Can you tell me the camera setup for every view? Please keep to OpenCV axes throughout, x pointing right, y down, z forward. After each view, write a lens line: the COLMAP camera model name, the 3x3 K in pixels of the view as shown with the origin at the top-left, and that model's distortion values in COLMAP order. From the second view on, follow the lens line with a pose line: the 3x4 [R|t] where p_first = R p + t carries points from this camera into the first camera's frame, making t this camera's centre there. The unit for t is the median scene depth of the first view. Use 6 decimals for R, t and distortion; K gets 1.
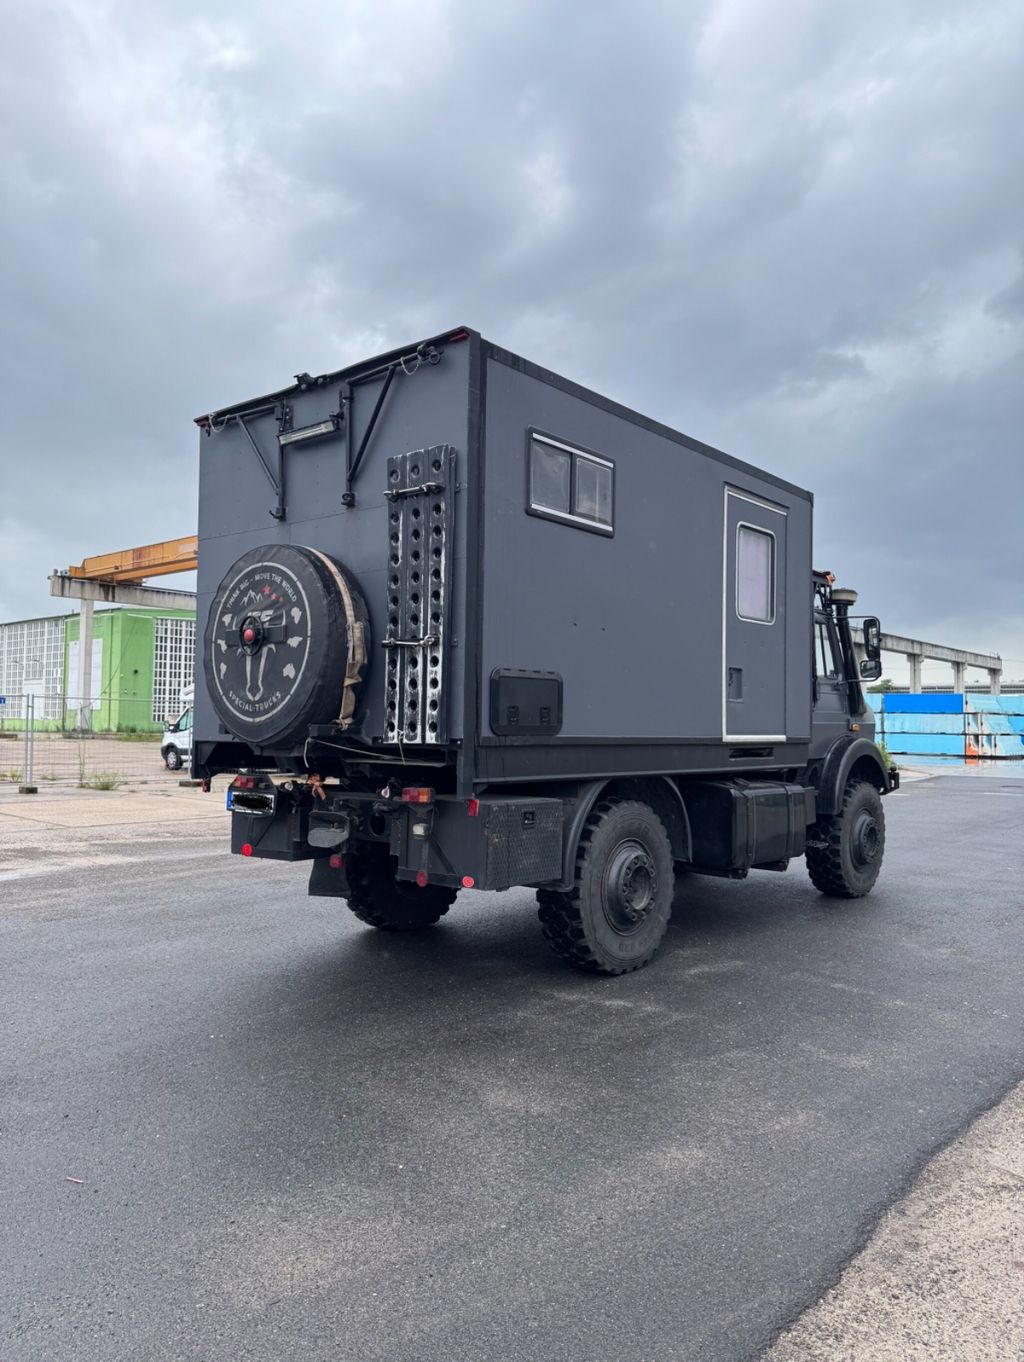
lens RADIAL K [[1003.2, 0, 509.6], [0, 1003.2, 681.2], [0, 0, 1]] dist [0.008744, 0.001089]
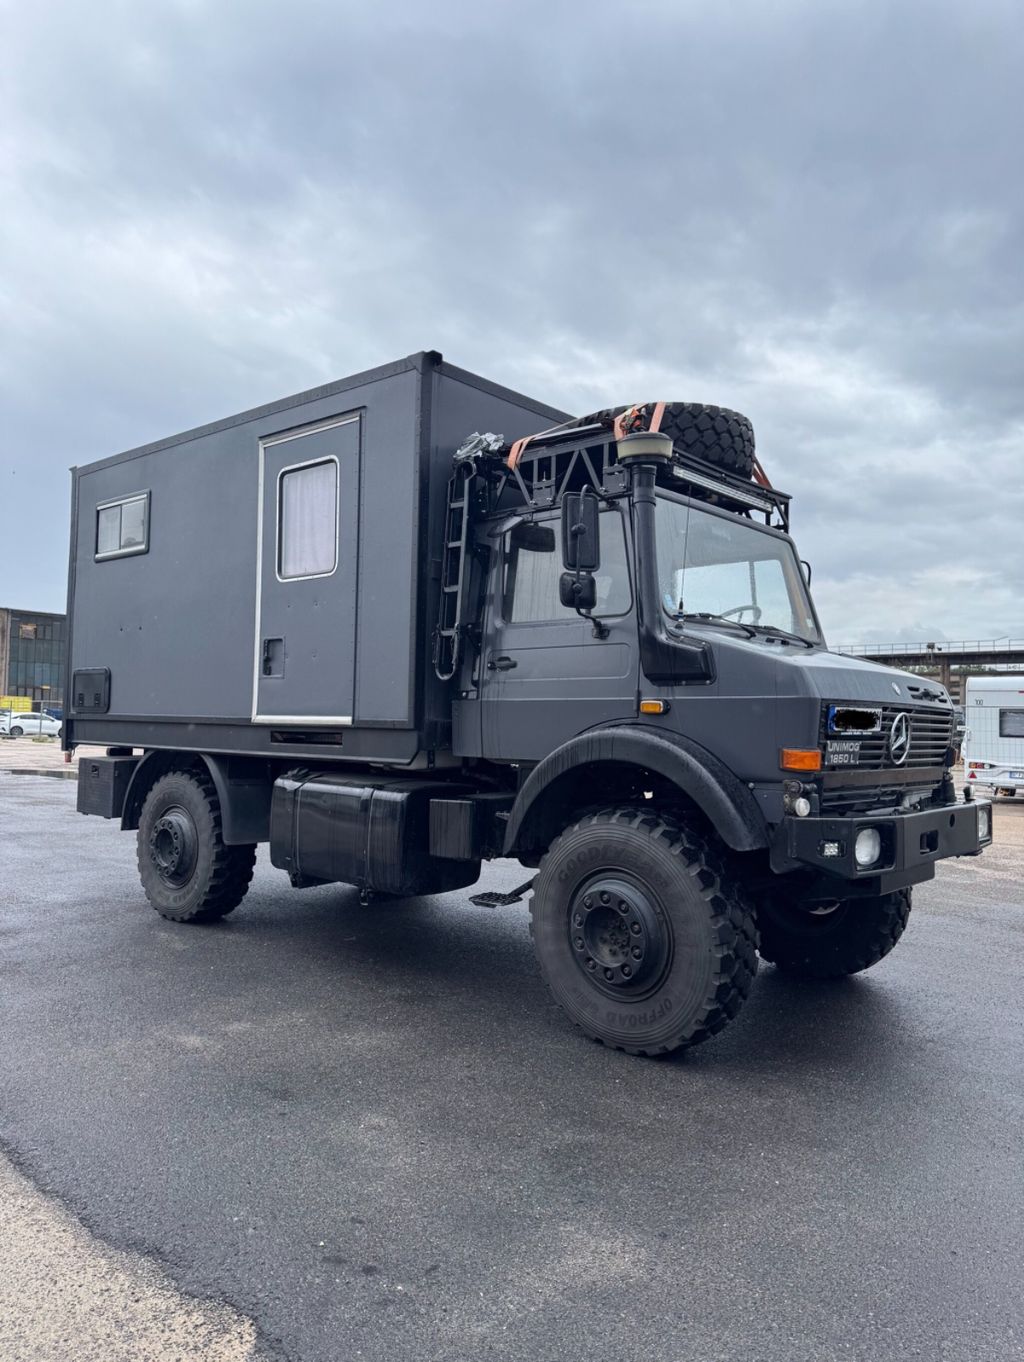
lens RADIAL K [[1003.2, 0, 508.7], [0, 1003.2, 674.3], [0, 0, 1]] dist [0.008744, 0.001089]
pose [[-0.017670, -0.045787, -0.998795, 1.107849], [0.039969, 0.998120, -0.046463, 0.067172], [0.999045, -0.040742, -0.015807, 1.230538]]
